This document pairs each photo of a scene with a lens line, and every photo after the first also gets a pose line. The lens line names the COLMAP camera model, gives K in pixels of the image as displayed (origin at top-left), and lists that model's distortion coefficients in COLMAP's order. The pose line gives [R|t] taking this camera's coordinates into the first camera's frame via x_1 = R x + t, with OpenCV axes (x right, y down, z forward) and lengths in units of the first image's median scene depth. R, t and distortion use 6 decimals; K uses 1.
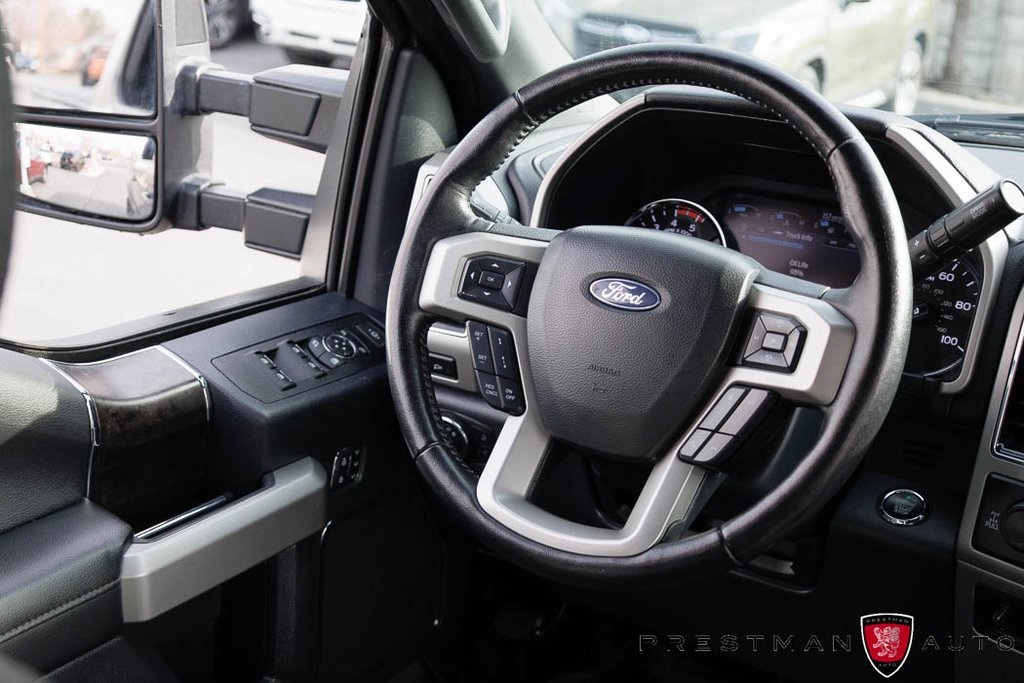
lens RADIAL K [[1423.8, 0, 512.0], [0, 1423.8, 341.5], [0, 0, 1]] dist [0.010989, -0.041362]
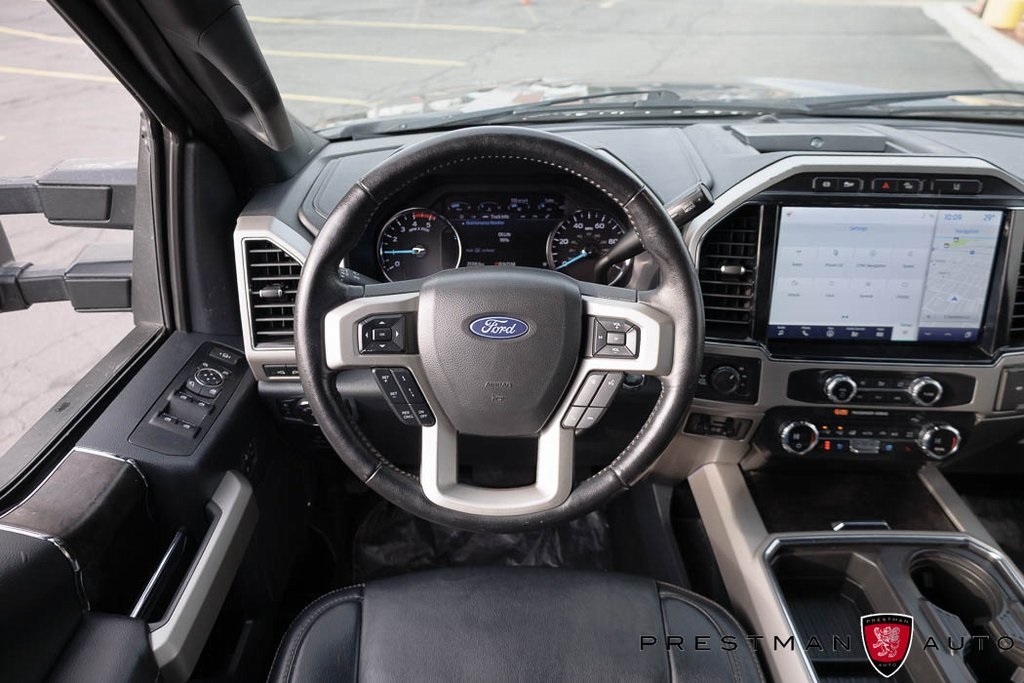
lens RADIAL K [[702.9, 0, 516.0], [0, 702.9, 340.0], [0, 0, 1]] dist [0.011788, 0.002522]
pose [[0.850935, -0.316770, 0.419006, -0.147980], [0.209305, 0.936113, 0.282639, -0.162190], [-0.481769, -0.152807, 0.862872, 0.313370]]
